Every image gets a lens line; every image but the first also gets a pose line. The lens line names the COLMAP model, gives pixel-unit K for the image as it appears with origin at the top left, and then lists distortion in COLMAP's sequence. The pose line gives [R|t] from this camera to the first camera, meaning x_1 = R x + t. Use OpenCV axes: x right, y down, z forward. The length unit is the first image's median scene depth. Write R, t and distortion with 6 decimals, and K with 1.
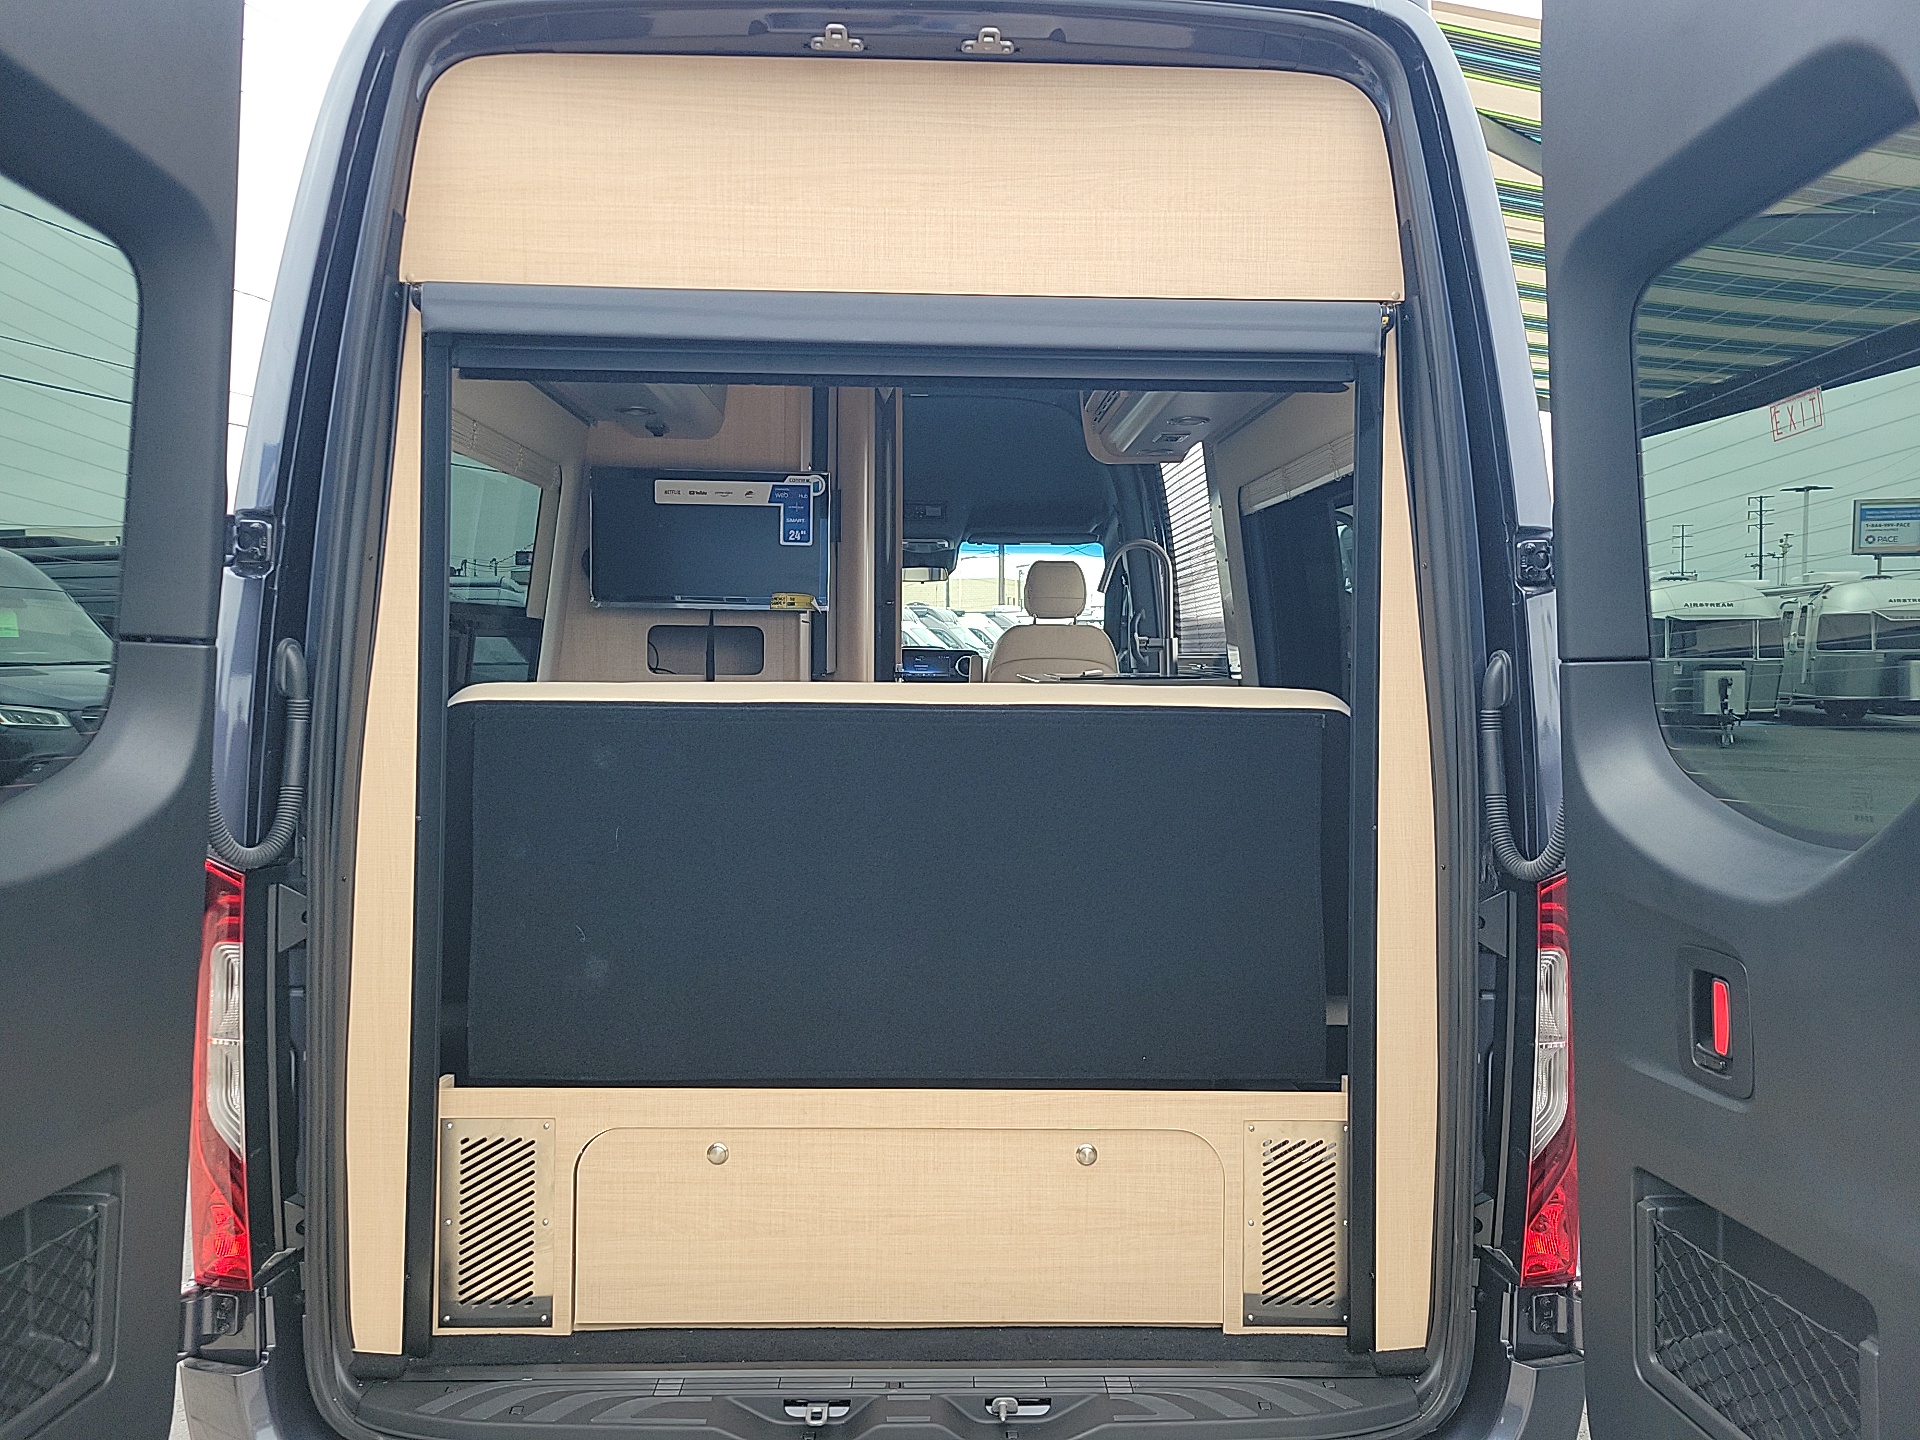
lens RADIAL K [[1479.6, 0, 967.6], [0, 1479.6, 712.2], [0, 0, 1]] dist [0.058718, -0.037429]
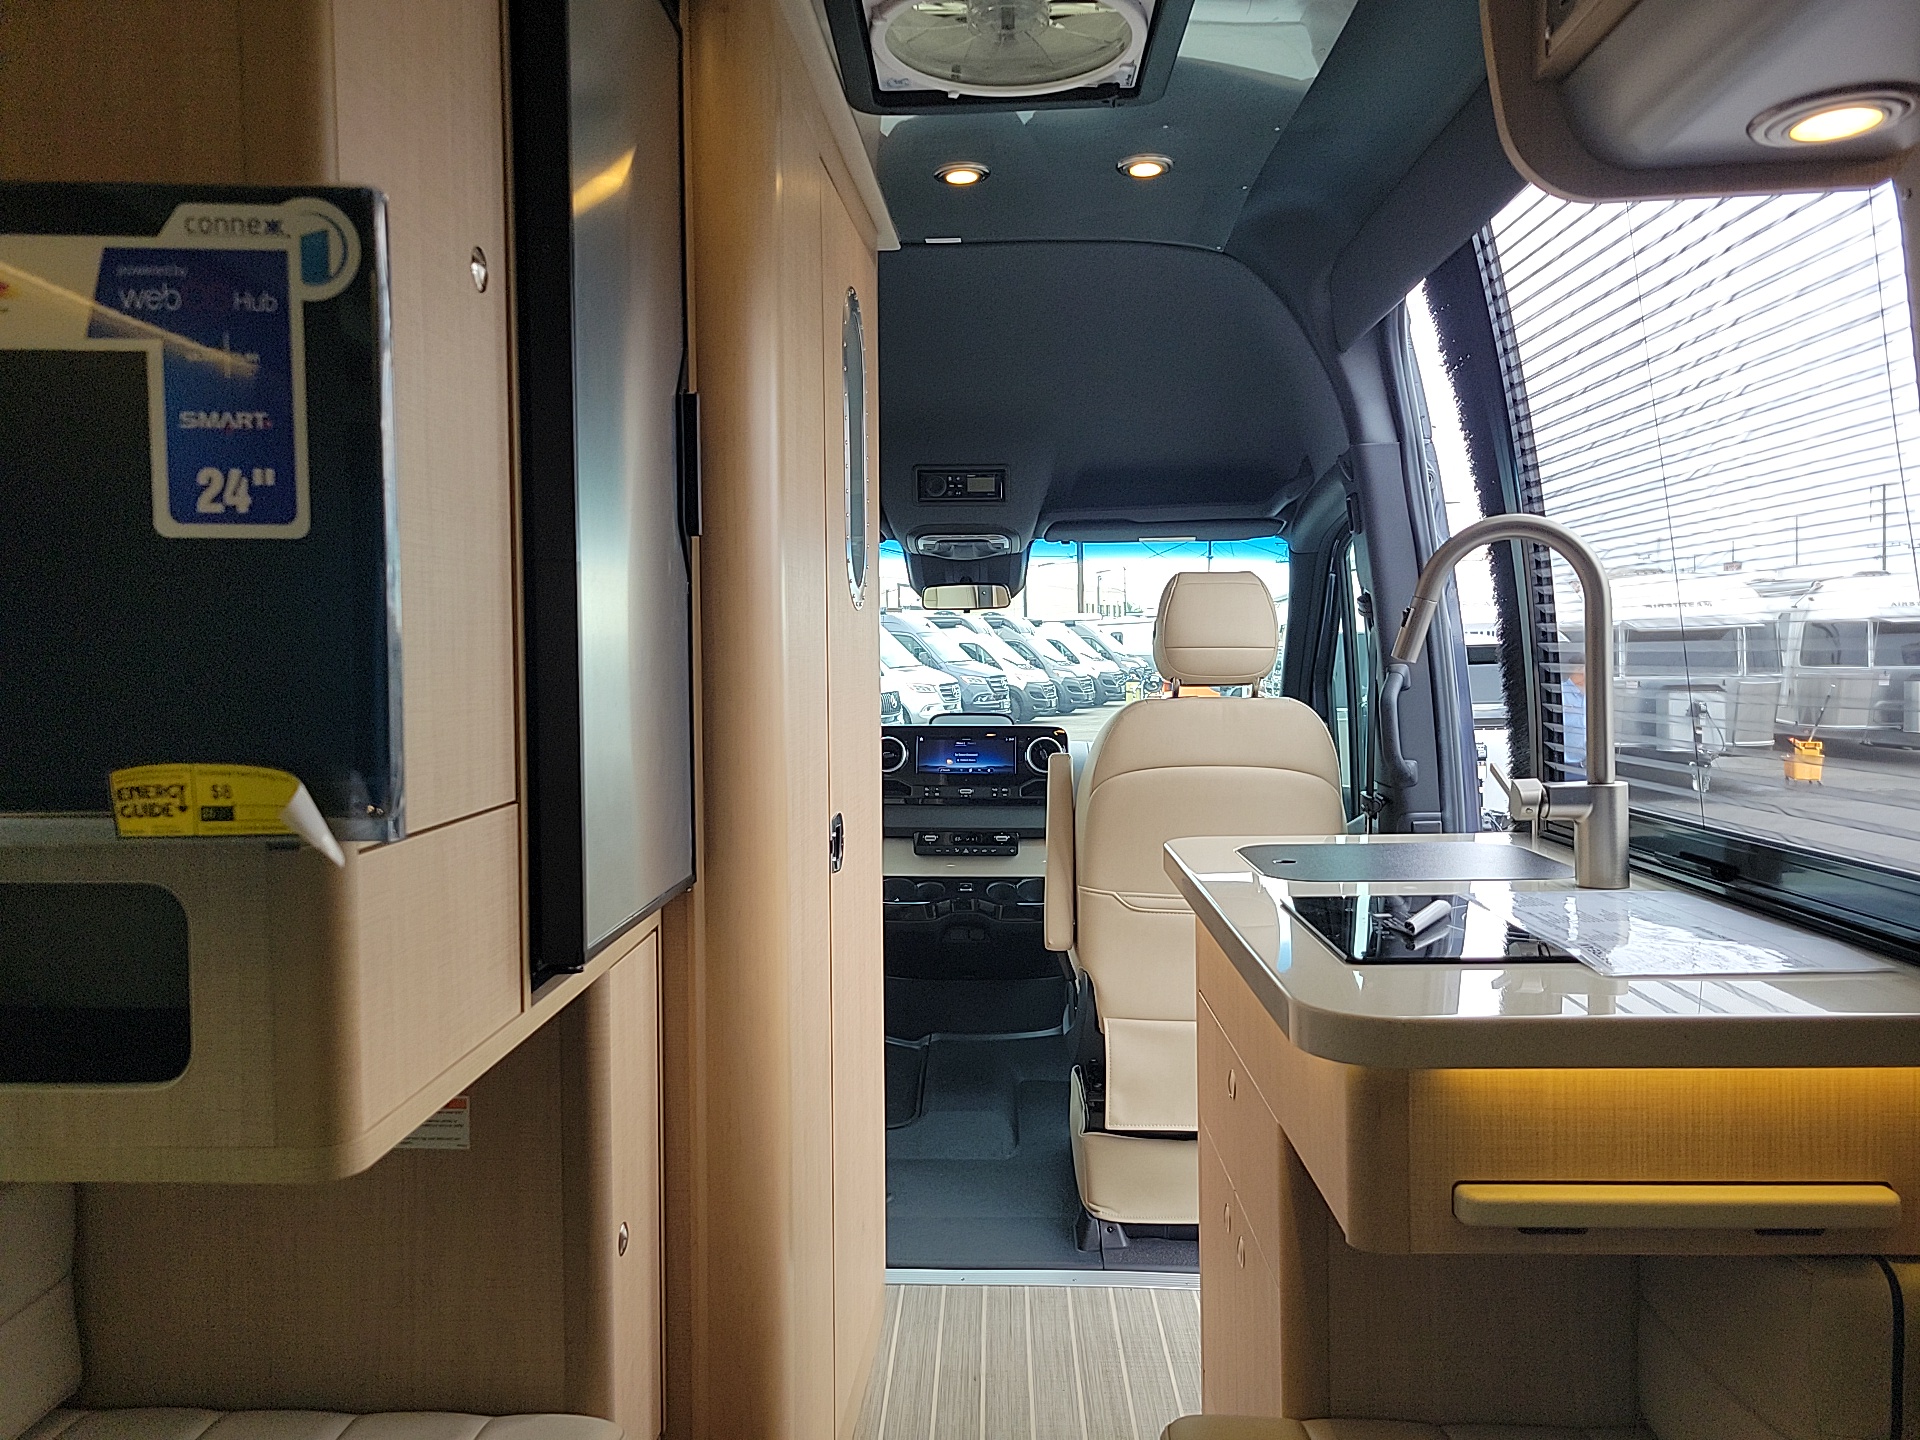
lens RADIAL K [[1479.6, 0, 956.0], [0, 1479.6, 722.8], [0, 0, 1]] dist [0.058718, -0.037429]
pose [[0.998038, -0.012605, -0.061336, 0.001095], [0.012775, 0.999916, 0.002389, -0.138347], [0.061301, -0.003168, 0.998114, 1.285717]]
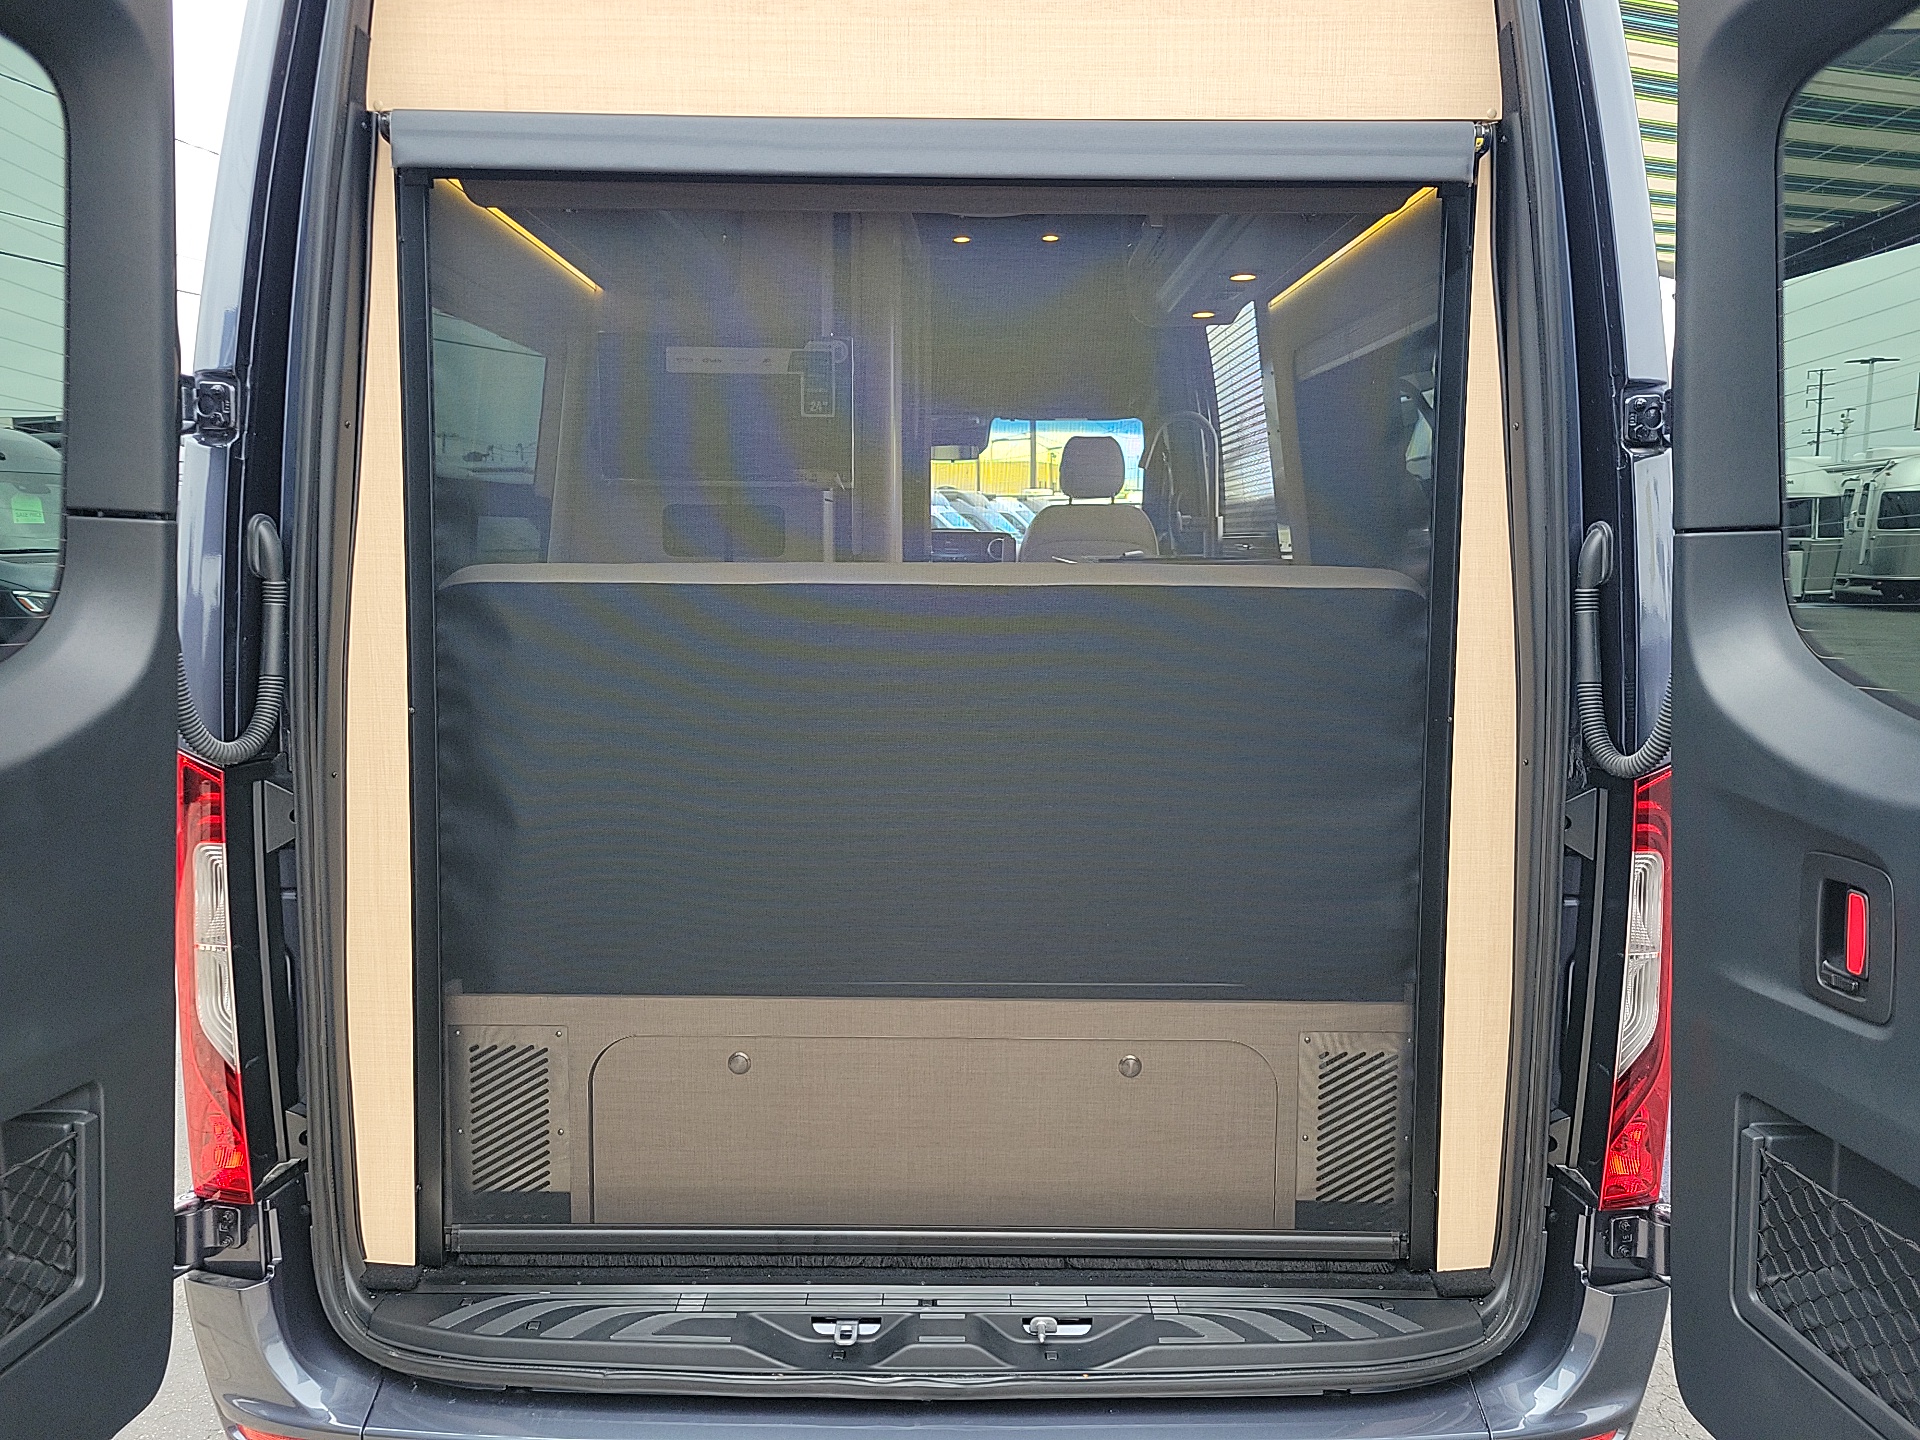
lens RADIAL K [[1479.6, 0, 972.2], [0, 1479.6, 728.7], [0, 0, 1]] dist [0.058718, -0.037429]
pose [[0.999835, -0.001485, -0.018088, -0.002571], [0.003061, 0.996166, 0.087425, 0.002679], [0.017889, -0.087466, 0.996007, 0.082877]]
